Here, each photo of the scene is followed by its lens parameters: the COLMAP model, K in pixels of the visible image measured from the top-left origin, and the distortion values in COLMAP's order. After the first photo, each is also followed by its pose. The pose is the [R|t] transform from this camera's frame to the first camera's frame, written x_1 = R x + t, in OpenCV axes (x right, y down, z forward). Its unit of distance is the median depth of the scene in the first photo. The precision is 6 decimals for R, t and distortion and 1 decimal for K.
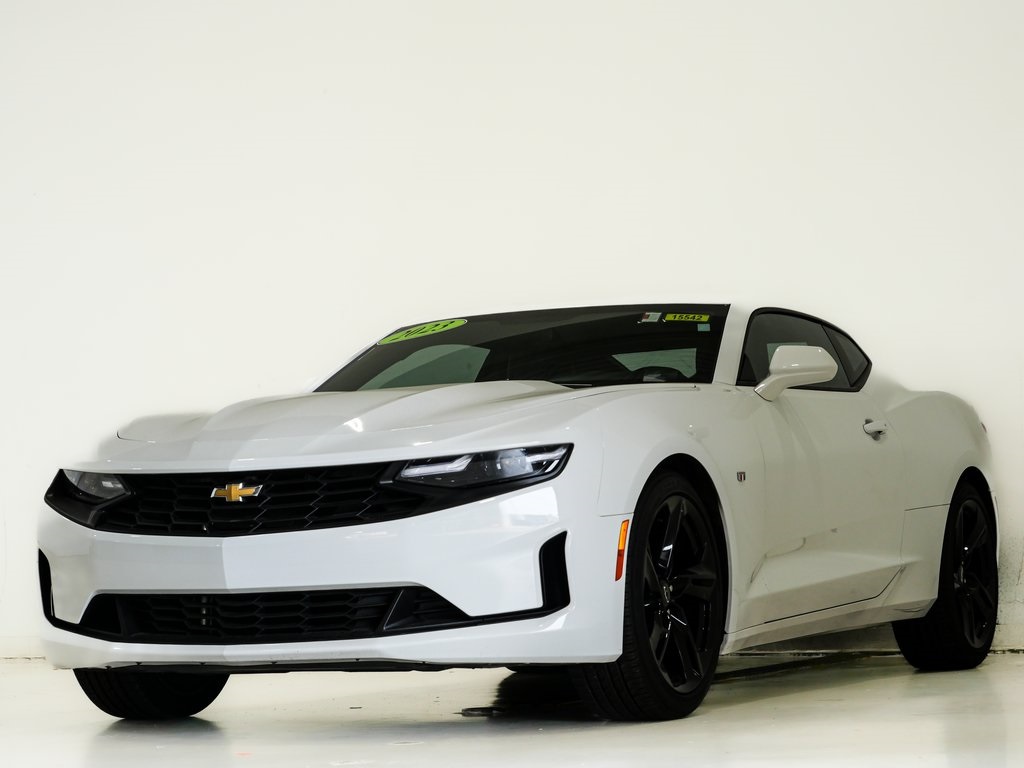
lens RADIAL K [[2614.9, 0, 502.2], [0, 2614.9, 384.0], [0, 0, 1]] dist [0.128965, 0.000000]
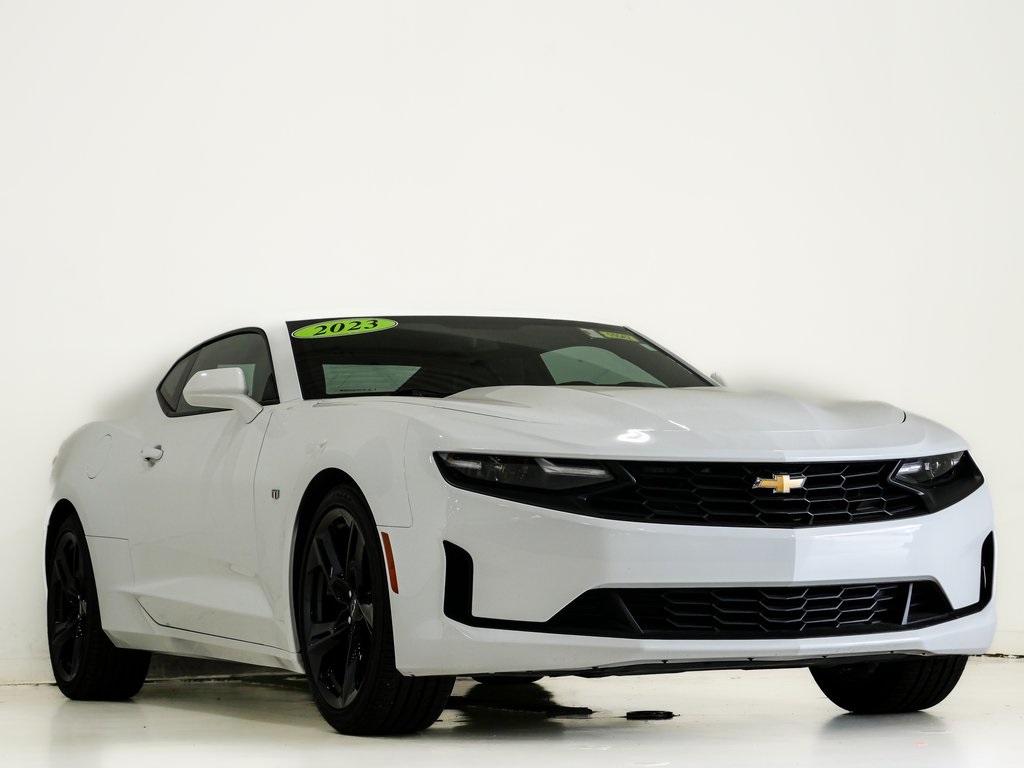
lens RADIAL K [[2614.9, 0, 503.1], [0, 2614.9, 385.5], [0, 0, 1]] dist [0.128965, 0.000000]
pose [[0.658075, 0.065857, 0.750067, -0.911859], [-0.045642, 0.997825, -0.047566, 0.056200], [-0.751568, -0.002933, 0.659649, 0.432290]]
